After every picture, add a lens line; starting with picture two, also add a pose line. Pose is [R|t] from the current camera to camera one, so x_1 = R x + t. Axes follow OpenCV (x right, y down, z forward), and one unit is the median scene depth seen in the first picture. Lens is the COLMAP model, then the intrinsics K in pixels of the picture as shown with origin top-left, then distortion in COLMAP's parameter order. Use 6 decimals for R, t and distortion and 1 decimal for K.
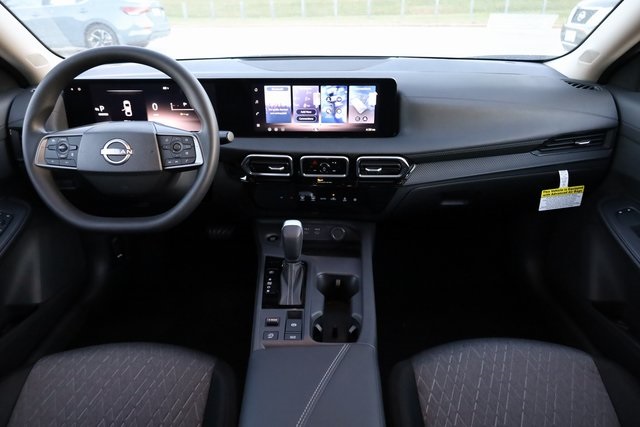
lens RADIAL K [[433.6, 0, 321.9], [0, 433.6, 211.7], [0, 0, 1]] dist [-0.005269, -0.004942]
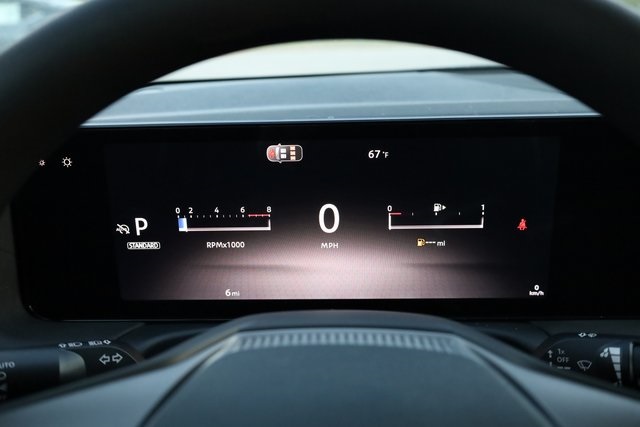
lens RADIAL K [[625.1, 0, 318.5], [0, 625.1, 215.3], [0, 0, 1]] dist [0.010406, 0.000000]
pose [[0.999666, -0.013633, -0.021943, -0.393227], [0.010266, 0.989105, -0.146851, -0.189220], [0.023706, 0.146577, 0.988915, 0.611865]]
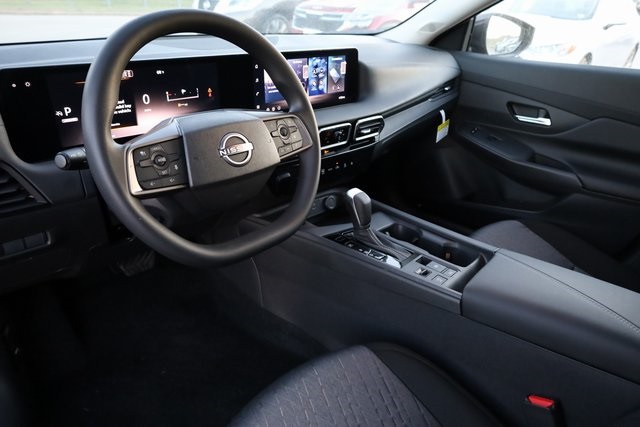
lens RADIAL K [[437.4, 0, 323.4], [0, 437.4, 209.5], [0, 0, 1]] dist [-0.001724, 0.005627]
pose [[0.675825, -0.286831, 0.678961, -0.757590], [0.280178, 0.951997, 0.123293, -0.073531], [-0.681734, 0.106905, 0.723747, 0.286287]]
